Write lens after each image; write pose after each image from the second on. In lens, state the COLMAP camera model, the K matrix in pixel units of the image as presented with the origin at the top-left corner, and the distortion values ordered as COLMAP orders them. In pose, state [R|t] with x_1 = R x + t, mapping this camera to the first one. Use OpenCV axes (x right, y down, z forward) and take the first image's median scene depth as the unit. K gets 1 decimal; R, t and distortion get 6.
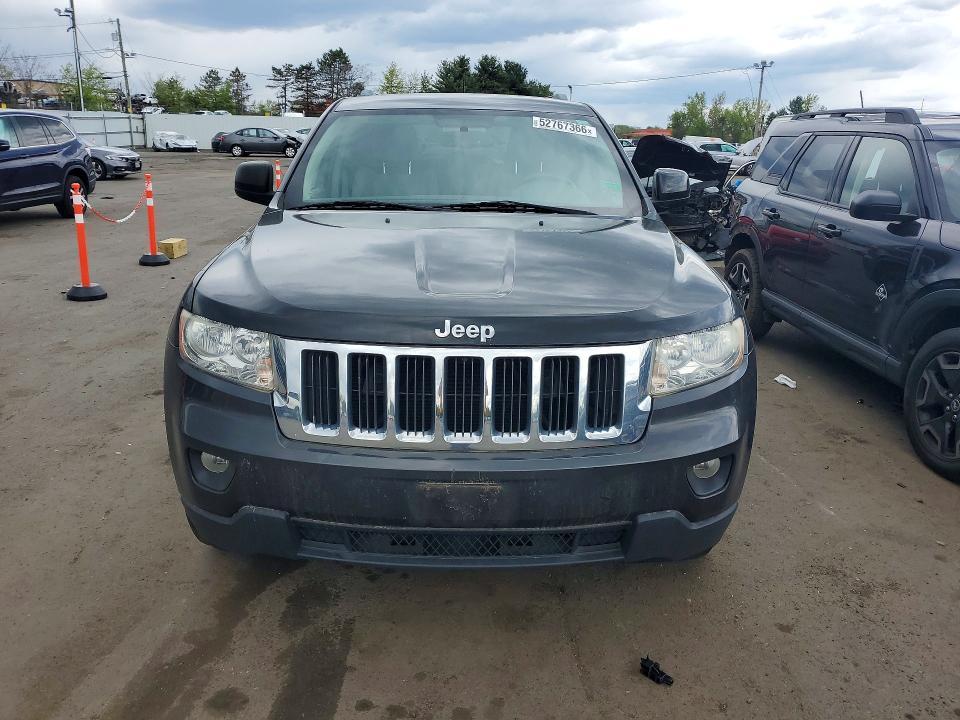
lens RADIAL K [[787.3, 0, 482.8], [0, 787.3, 362.1], [0, 0, 1]] dist [0.029969, -0.007990]
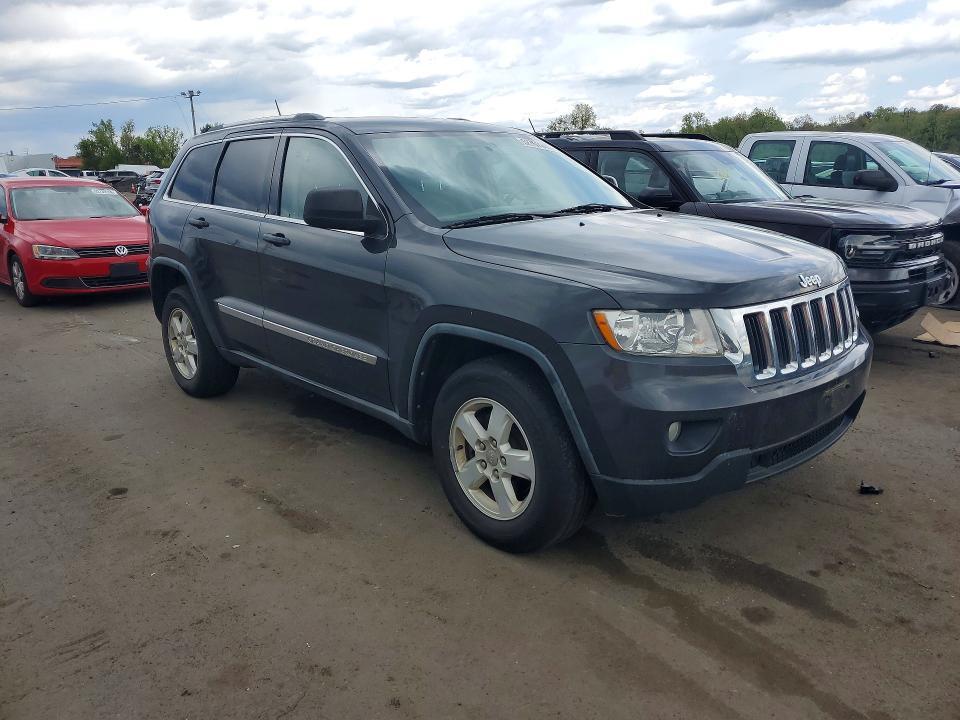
lens RADIAL K [[787.3, 0, 477.8], [0, 787.3, 357.7], [0, 0, 1]] dist [0.029969, -0.007990]
pose [[0.719380, -0.196889, 0.666128, -0.097821], [0.222237, 0.973819, 0.047830, -0.007321], [-0.658105, 0.113630, 0.744302, 0.025135]]
